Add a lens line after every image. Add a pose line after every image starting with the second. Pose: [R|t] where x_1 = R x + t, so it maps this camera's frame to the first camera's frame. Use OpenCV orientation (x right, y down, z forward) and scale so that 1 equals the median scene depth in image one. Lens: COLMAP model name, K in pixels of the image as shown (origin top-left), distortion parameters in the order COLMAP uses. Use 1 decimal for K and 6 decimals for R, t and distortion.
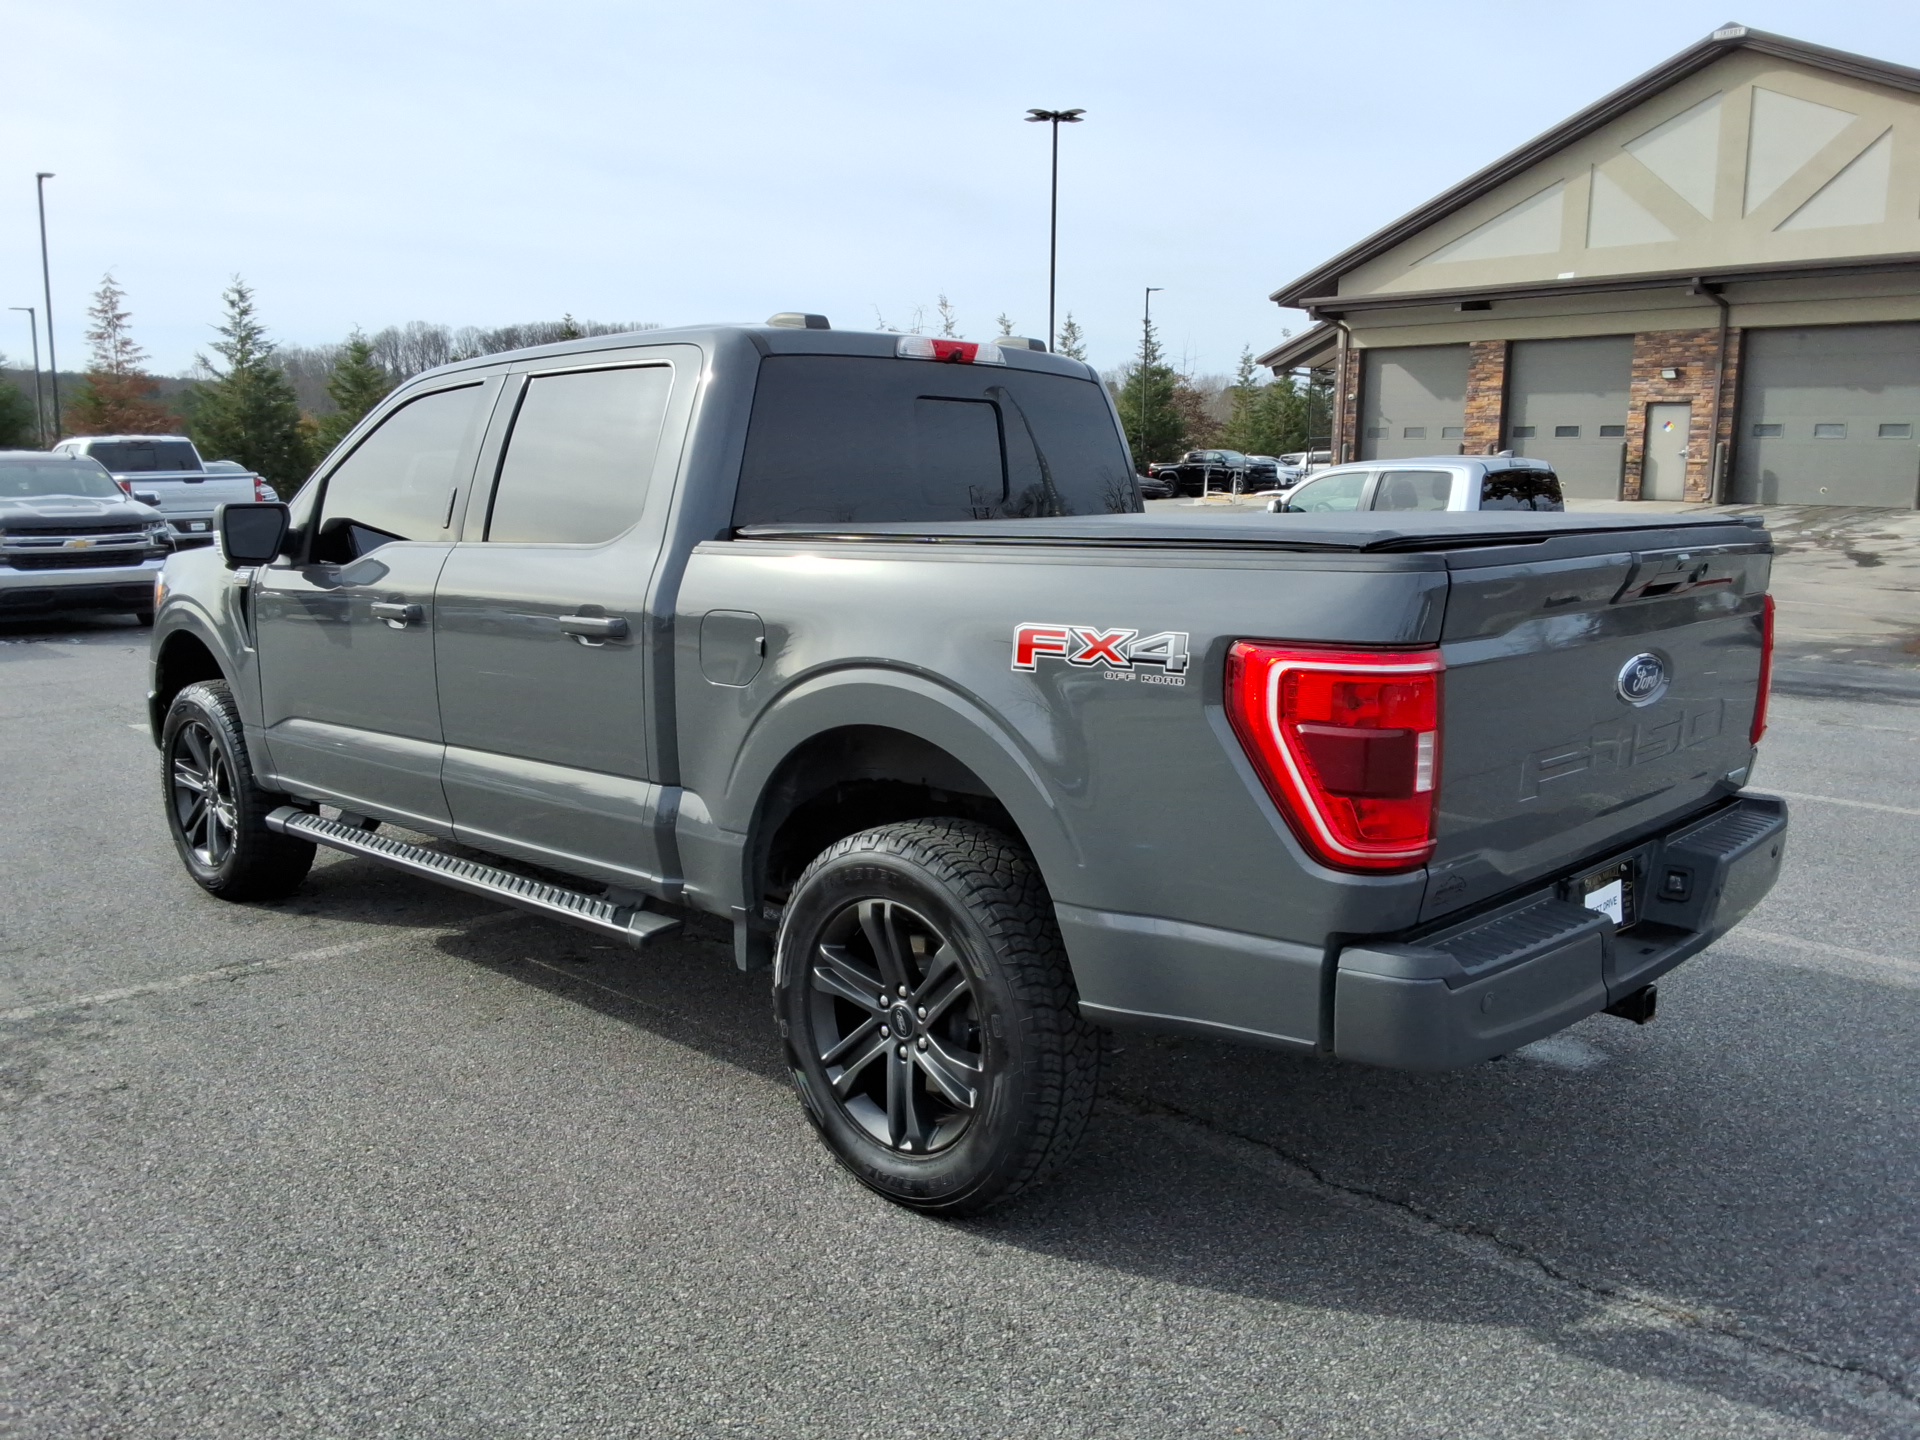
lens RADIAL K [[1529.9, 0, 976.8], [0, 1529.9, 707.0], [0, 0, 1]] dist [0.122657, -0.190022]
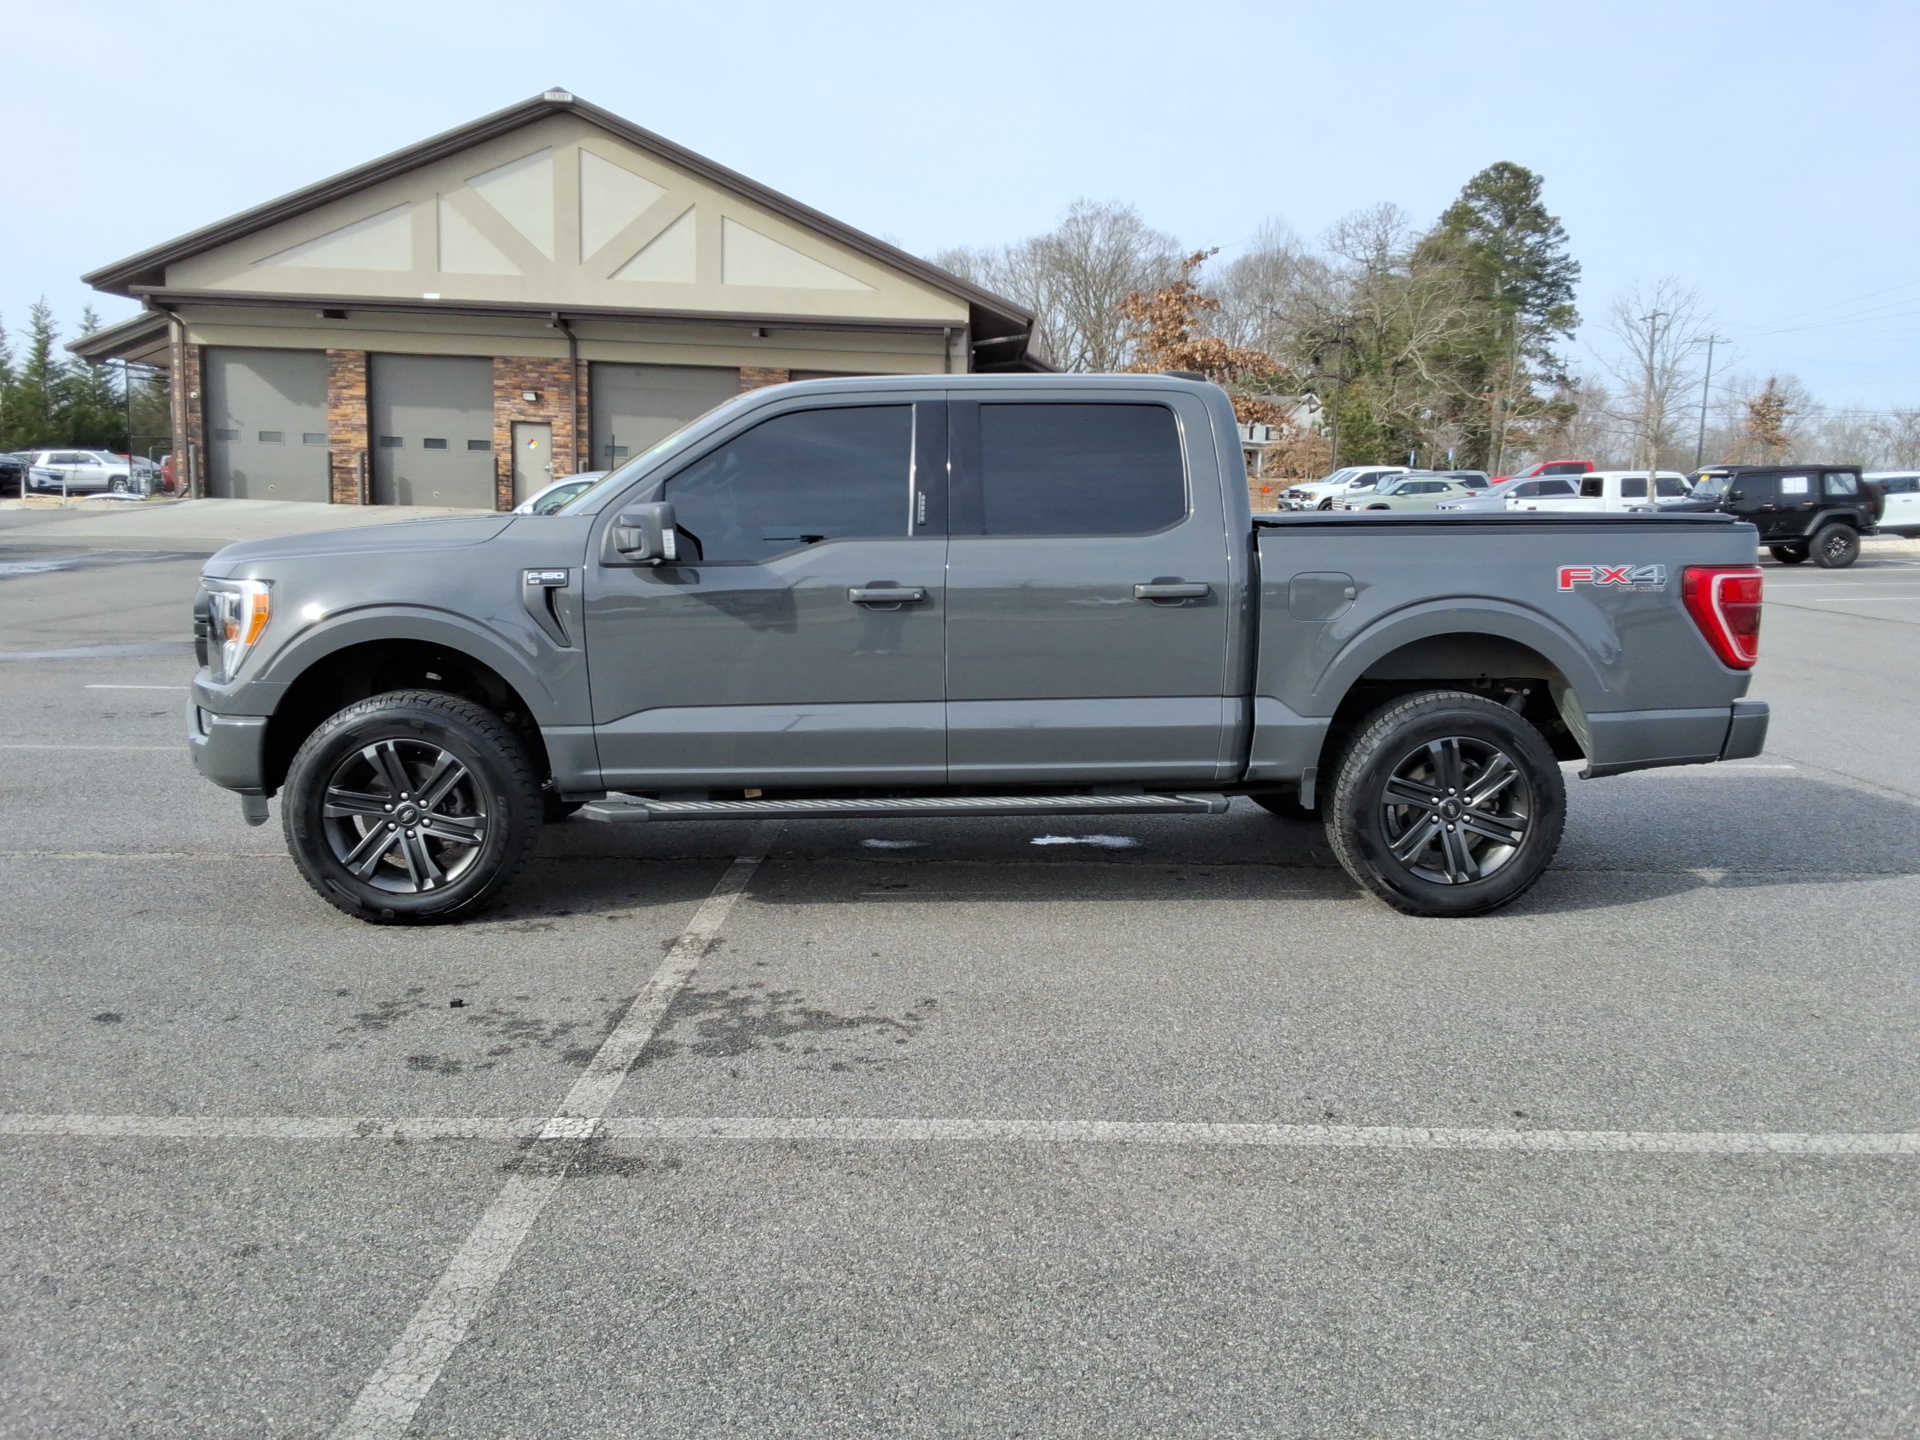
lens RADIAL K [[1529.9, 0, 976.8], [0, 1529.9, 707.0], [0, 0, 1]] dist [0.122657, -0.190022]
pose [[0.683393, -0.089245, 0.724576, -0.160779], [0.093491, 0.995026, 0.034380, -0.001575], [-0.724040, 0.044246, 0.688337, 0.019486]]
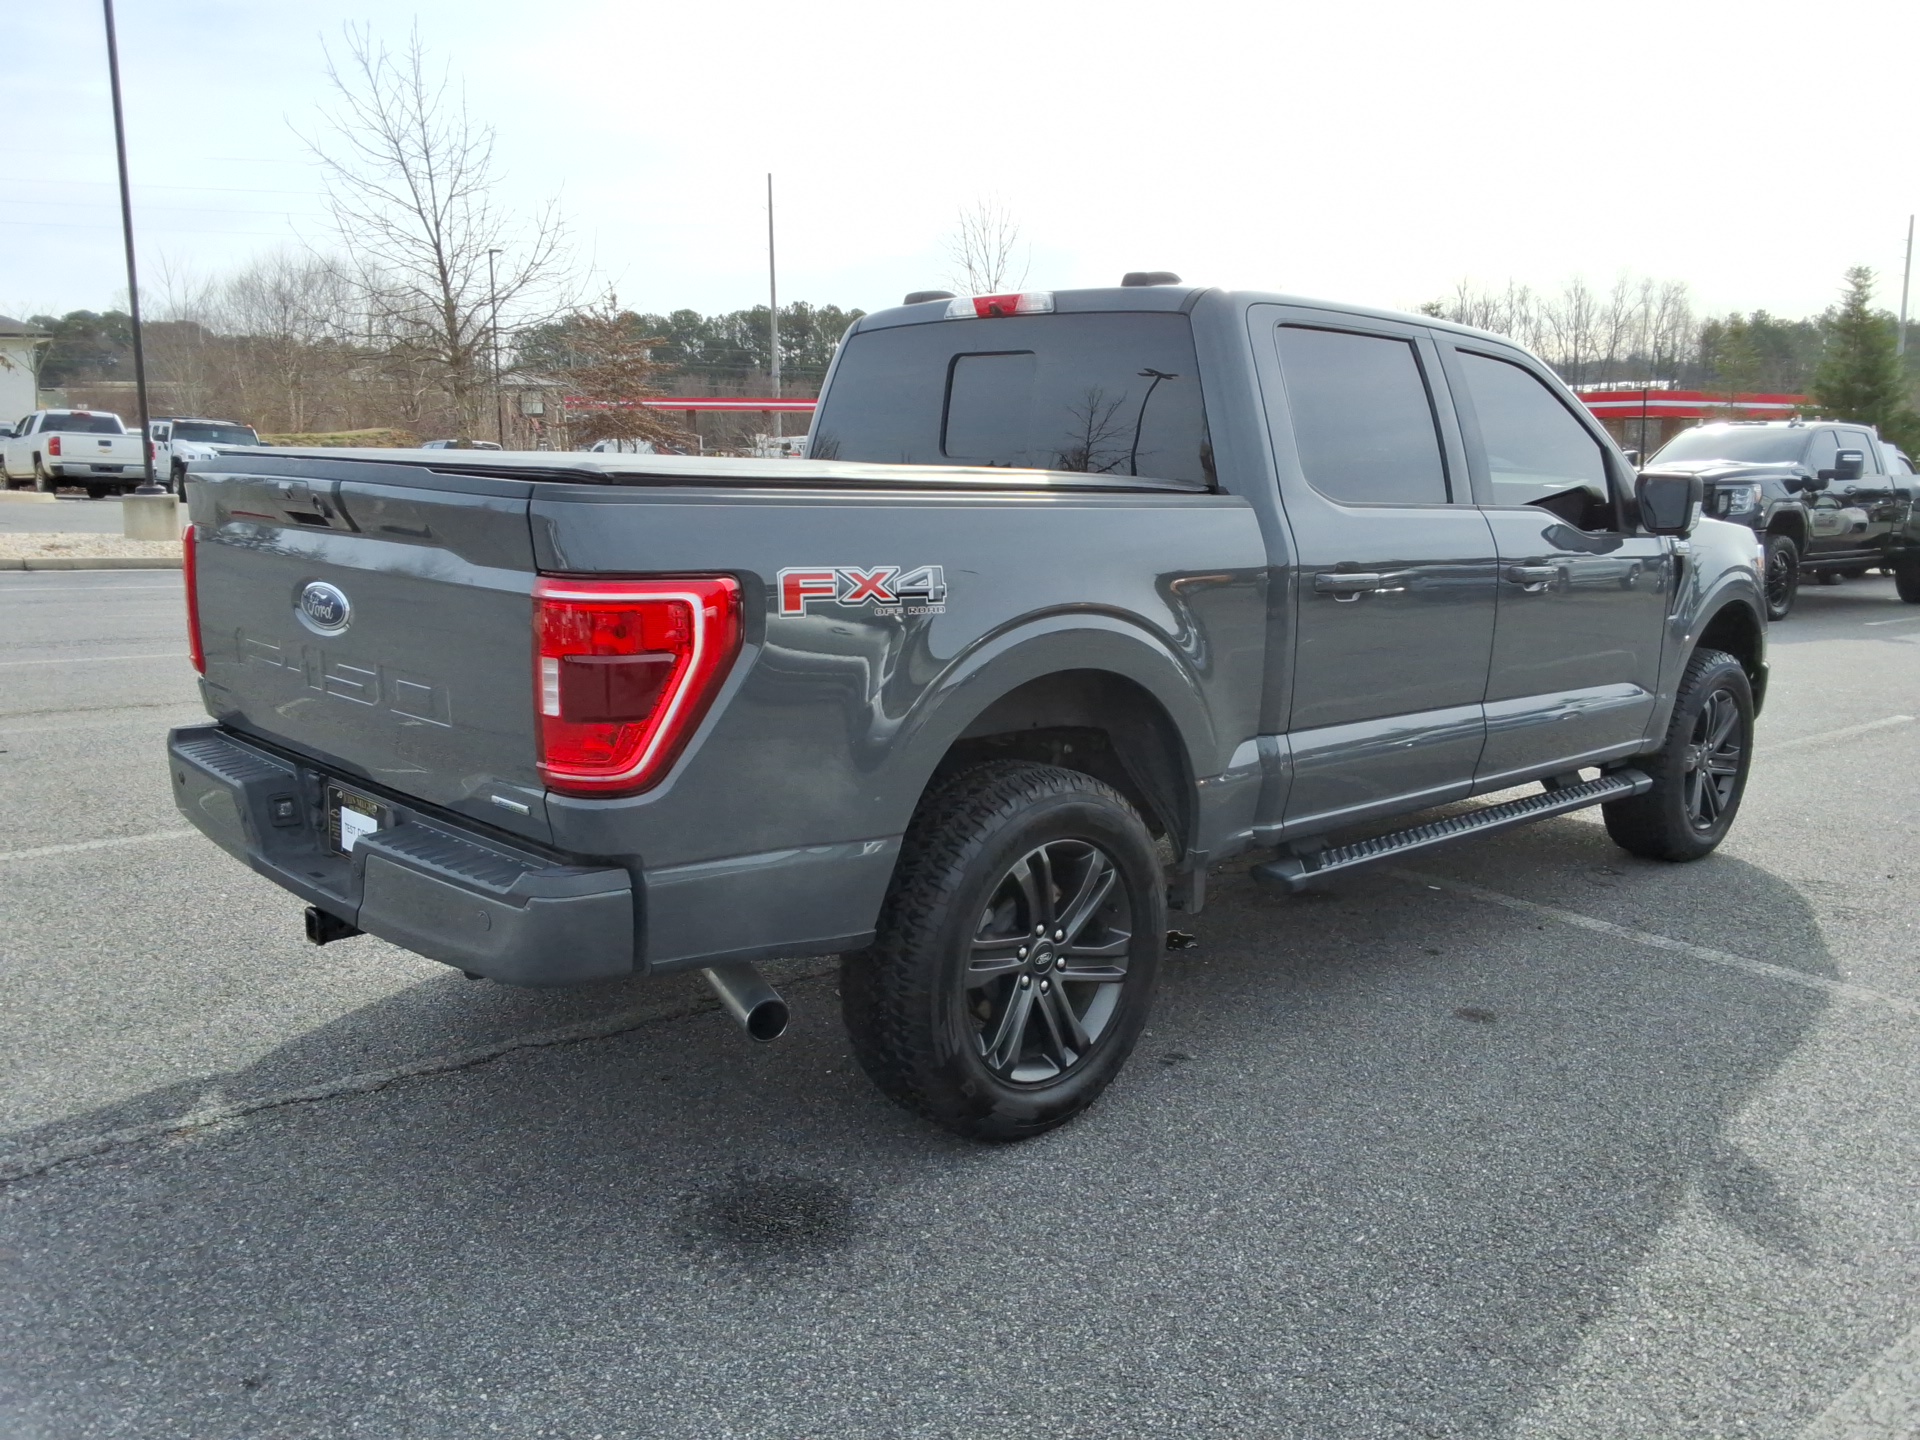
lens RADIAL K [[1527.3, 0, 975.9], [0, 1527.3, 713.8], [0, 0, 1]] dist [0.119654, -0.183591]
pose [[-0.044132, 0.162636, -0.985699, 0.131365], [-0.162686, 0.972320, 0.167712, -0.017565], [0.985690, 0.167761, -0.016452, 0.133925]]
